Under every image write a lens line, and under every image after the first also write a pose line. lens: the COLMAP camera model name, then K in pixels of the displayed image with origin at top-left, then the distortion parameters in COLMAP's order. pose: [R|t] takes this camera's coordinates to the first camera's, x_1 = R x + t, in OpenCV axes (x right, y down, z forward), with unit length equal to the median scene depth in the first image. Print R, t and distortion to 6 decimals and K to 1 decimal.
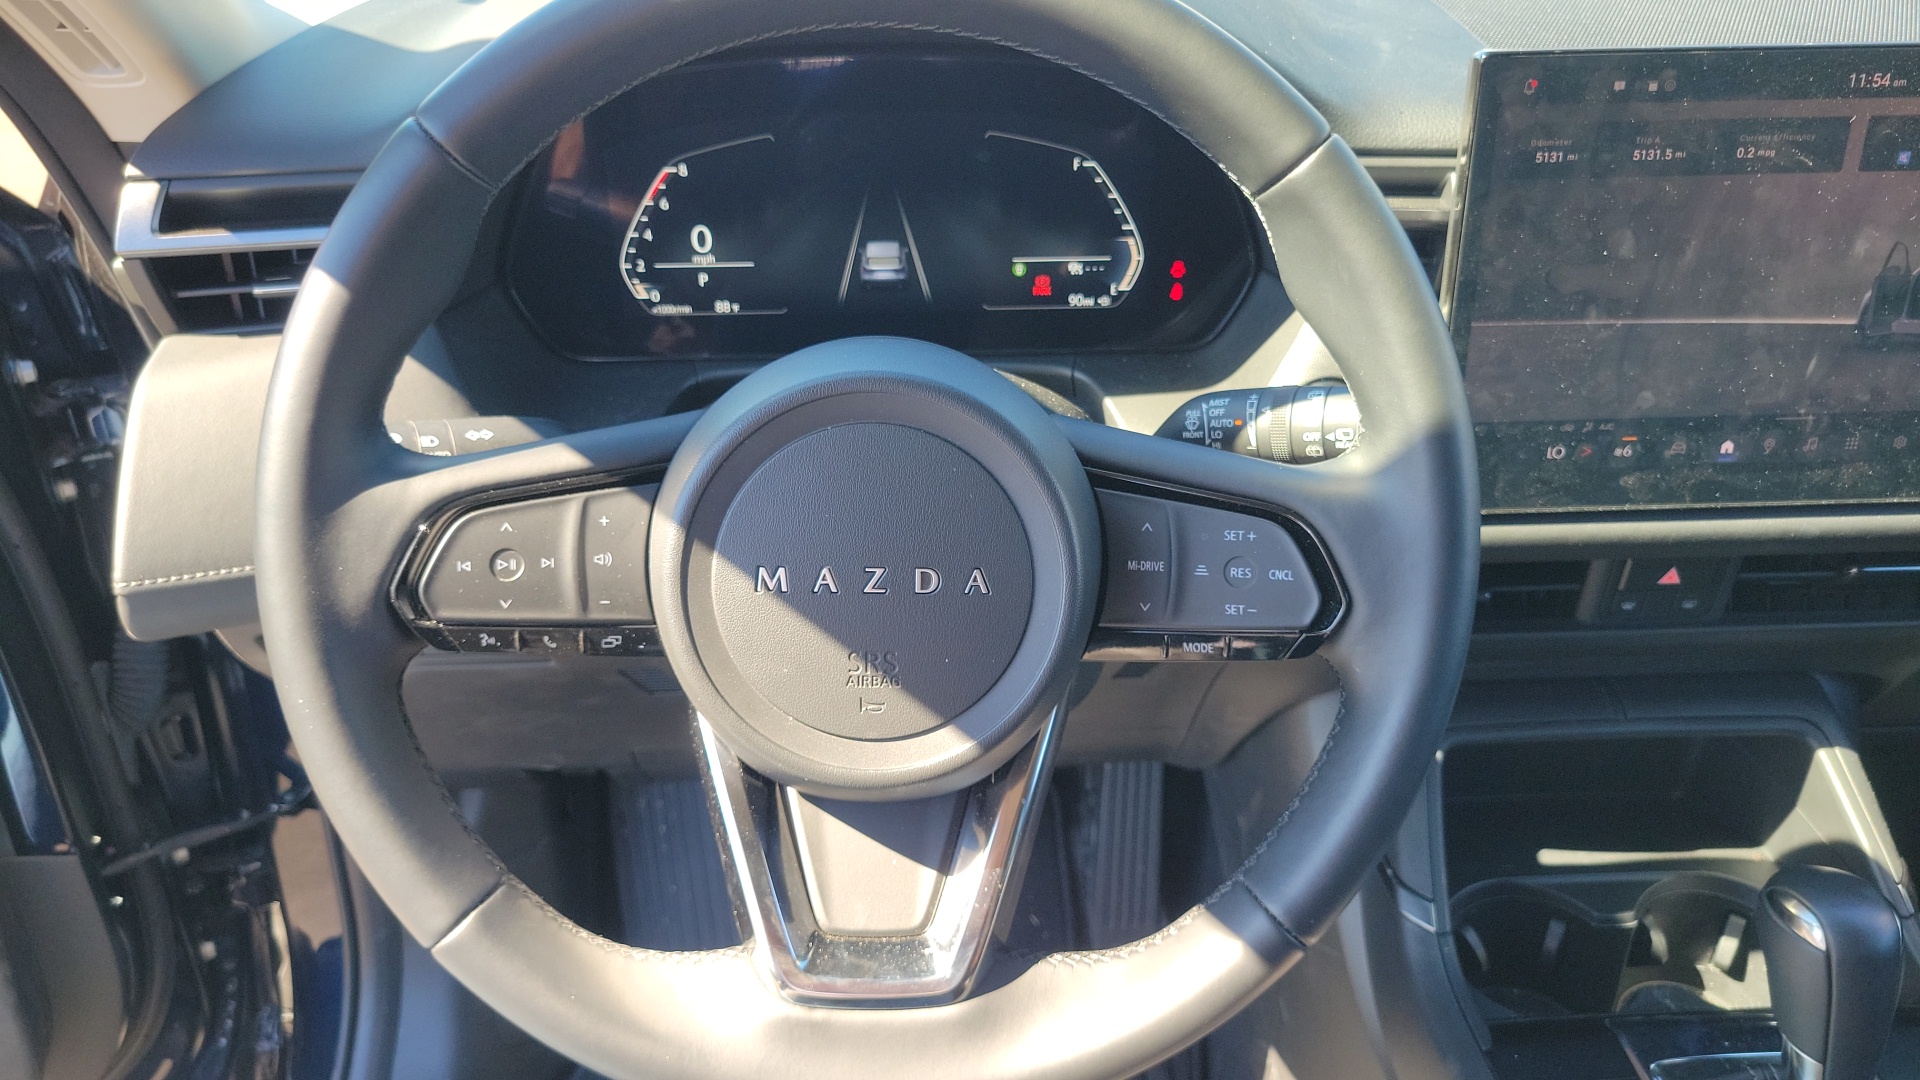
lens RADIAL K [[1487.3, 0, 950.8], [0, 1487.3, 546.7], [0, 0, 1]] dist [0.009825, -0.006105]
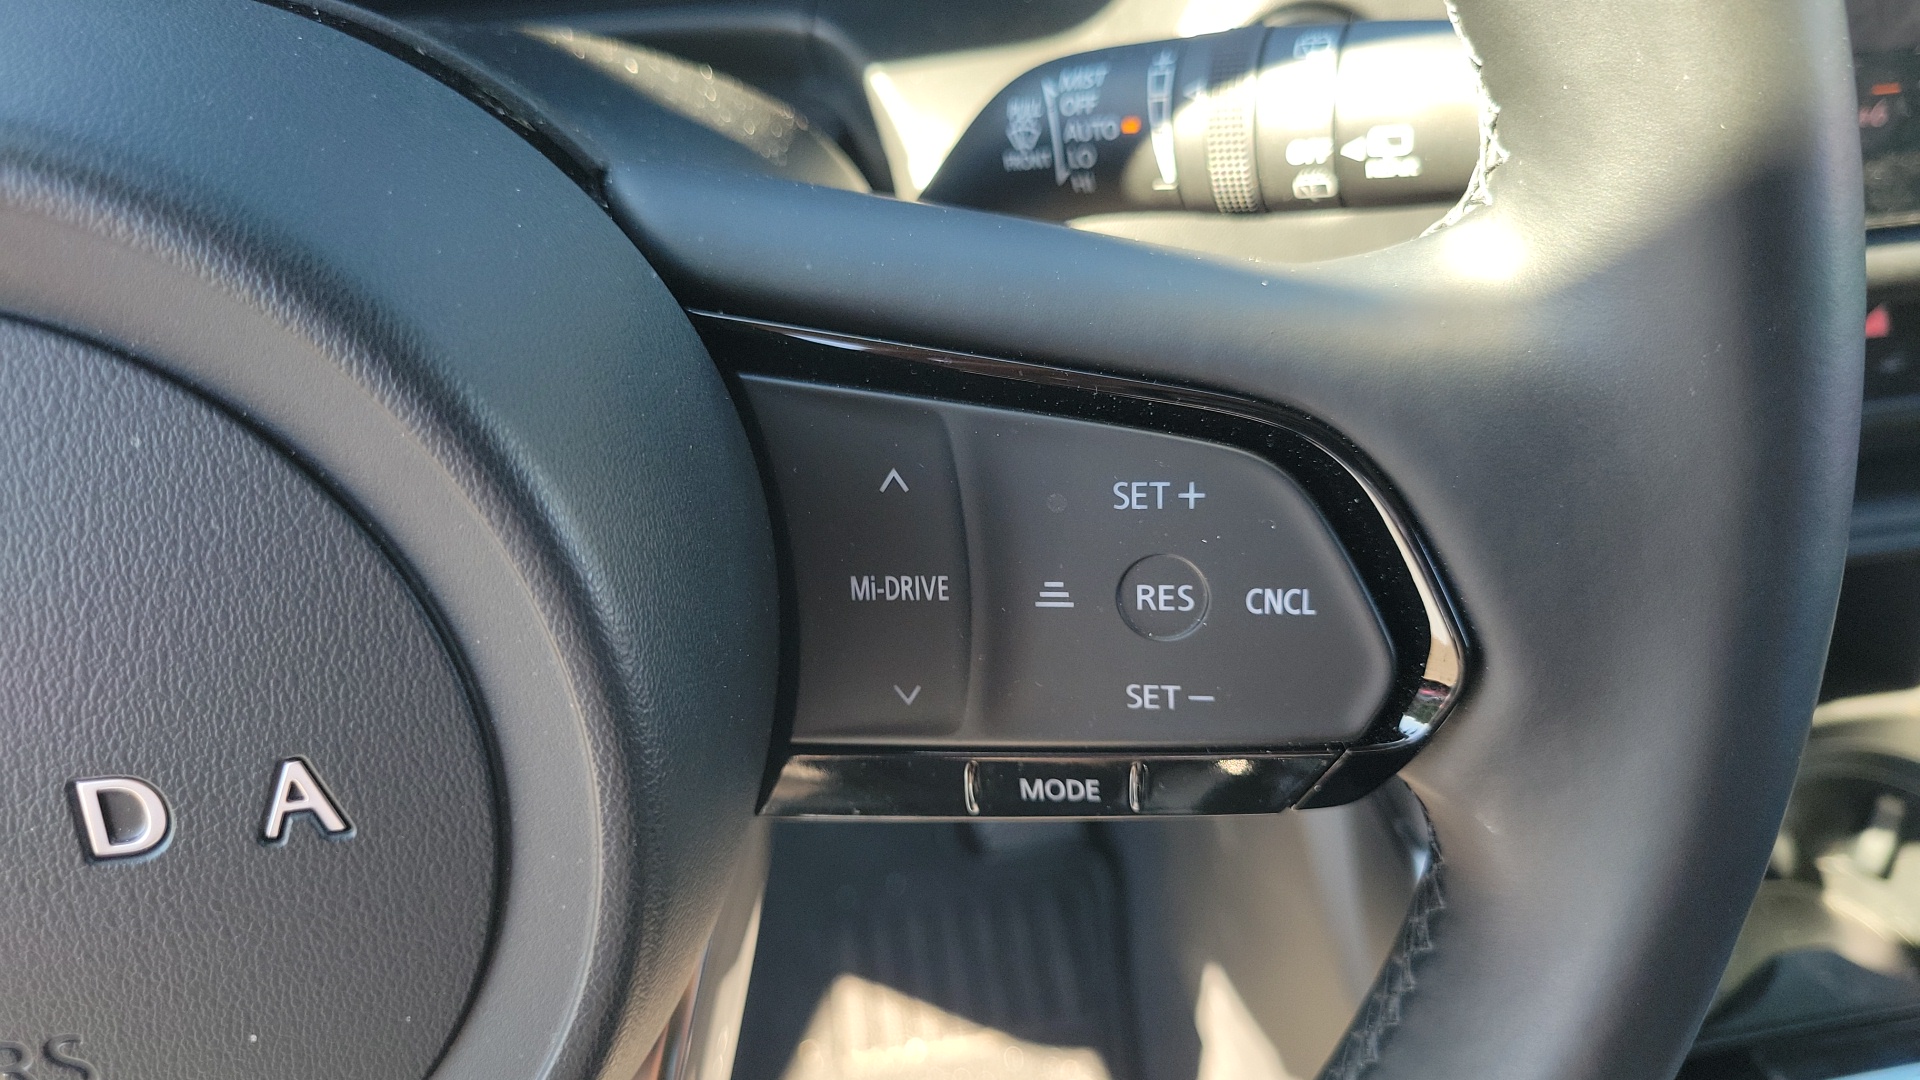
lens RADIAL K [[1519.2, 0, 927.6], [0, 1519.2, 541.6], [0, 0, 1]] dist [-0.014292, -0.005845]
pose [[0.994876, -0.088866, 0.048221, 0.099865], [0.076700, 0.974099, 0.212714, -0.061477], [-0.065875, -0.207926, 0.975924, 0.532905]]
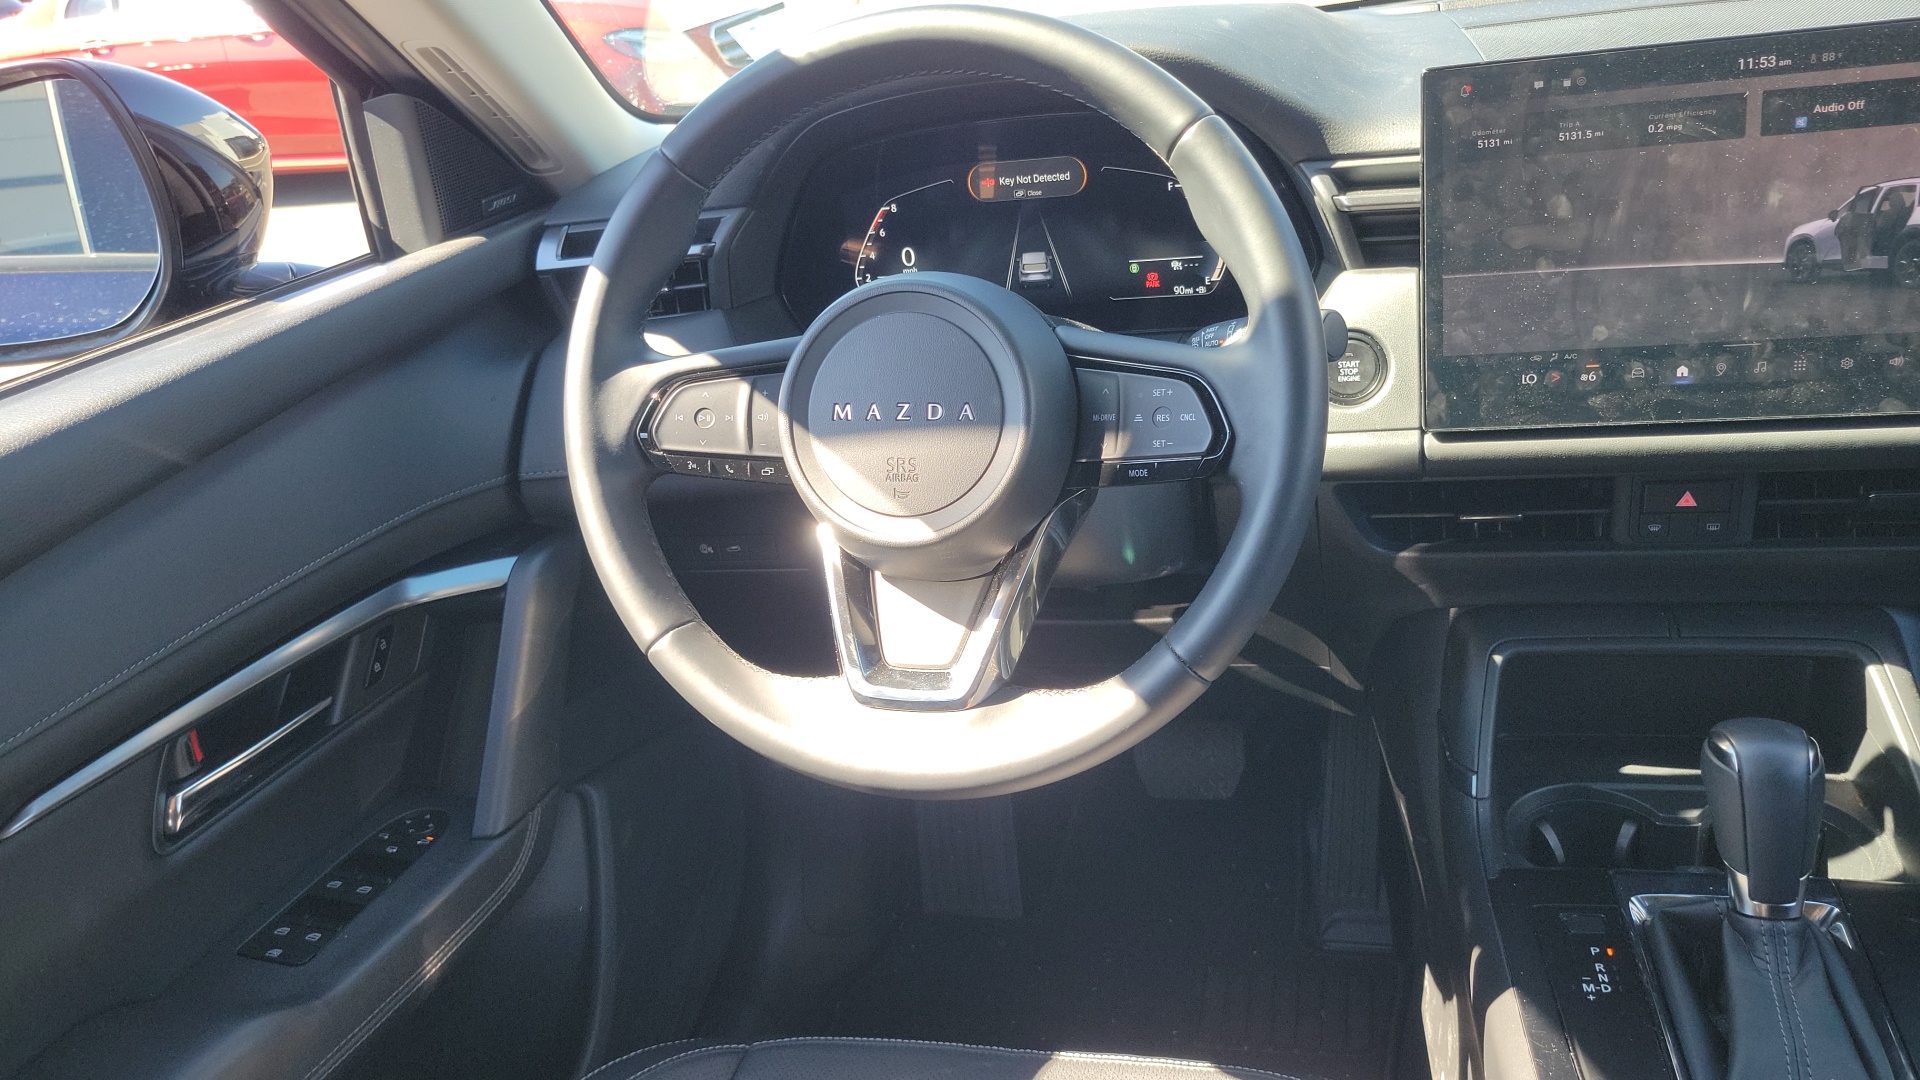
lens RADIAL K [[1491.5, 0, 962.3], [0, 1491.5, 535.3], [0, 0, 1]] dist [0.024382, -0.008719]
pose [[0.952003, 0.005711, -0.306037, 0.368177], [-0.040188, 0.993503, -0.106475, 0.238180], [0.303440, 0.113663, 0.946047, -0.341698]]
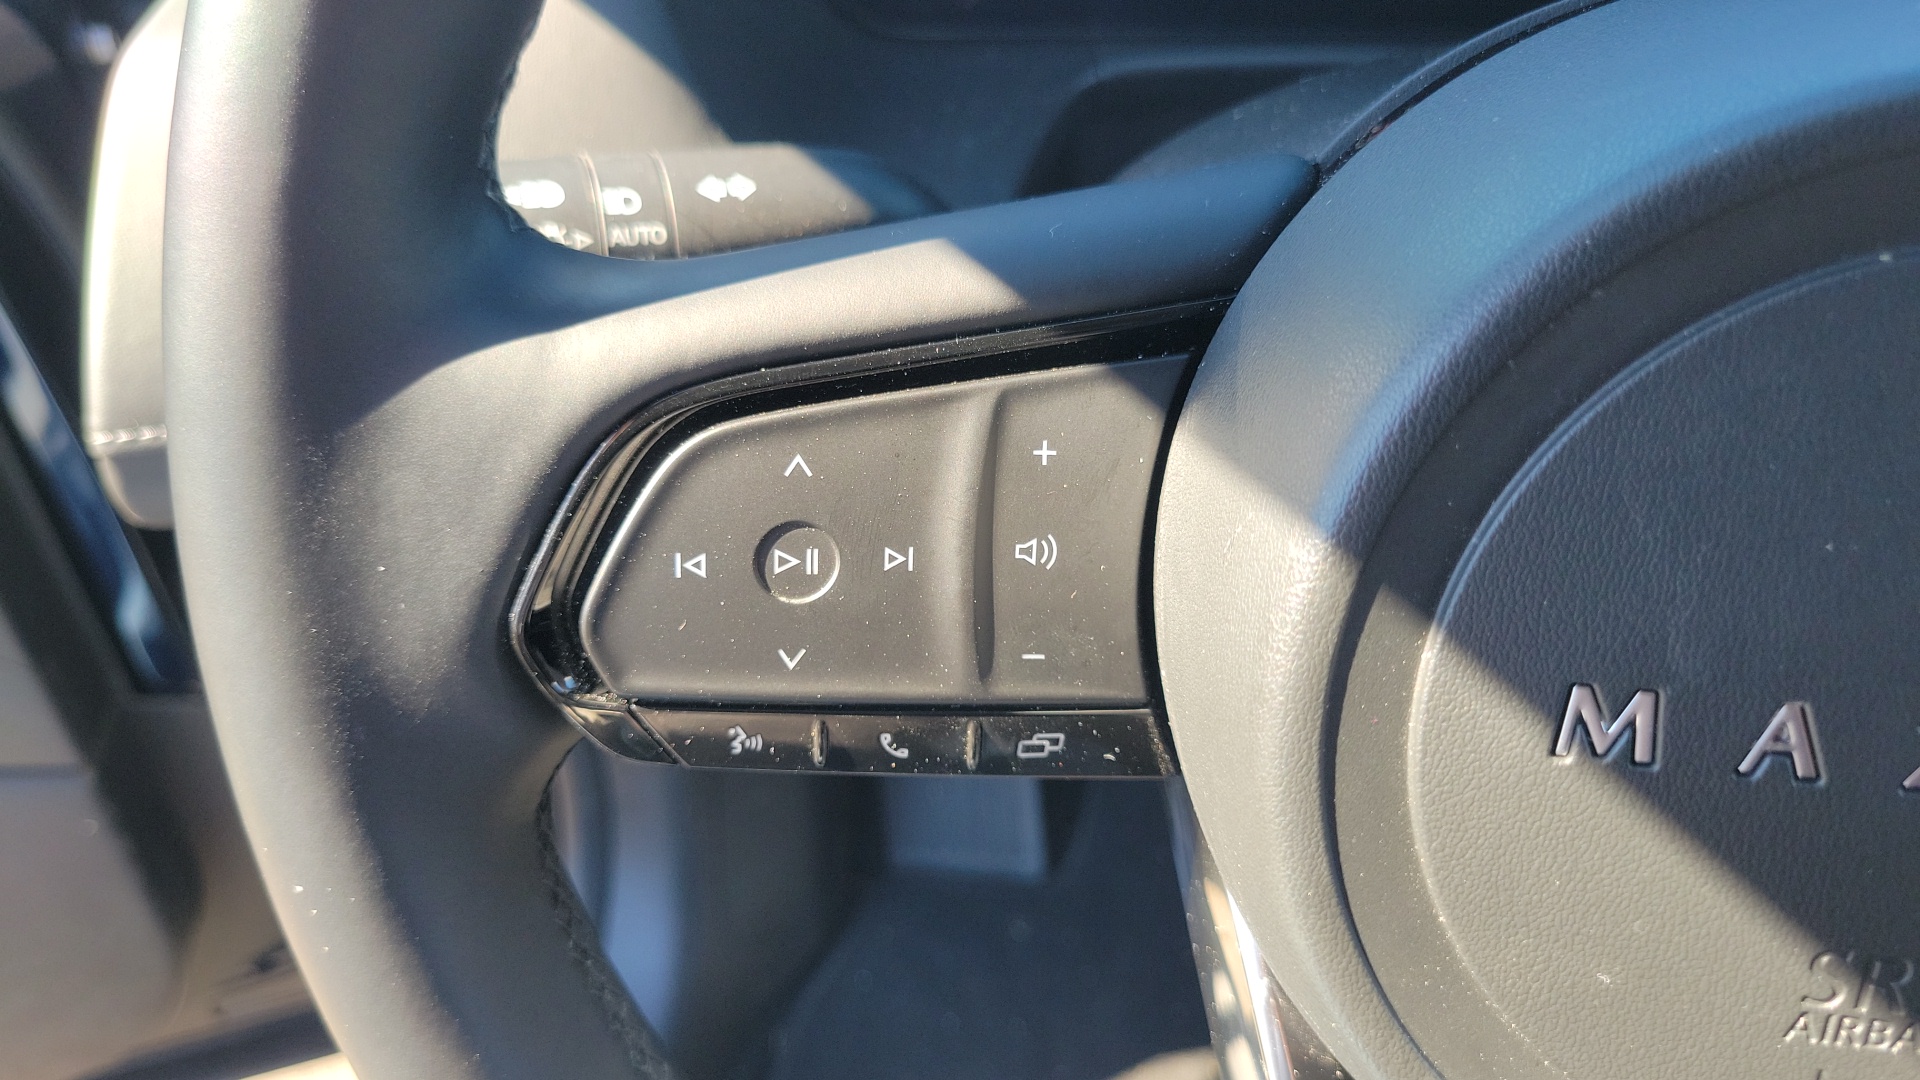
lens RADIAL K [[1519.2, 0, 927.6], [0, 1519.2, 541.6], [0, 0, 1]] dist [-0.014292, -0.005845]
pose [[0.985378, 0.068813, -0.155866, -0.162746], [-0.038428, 0.981000, 0.190163, -0.055168], [0.165990, -0.181393, 0.969301, 0.498566]]
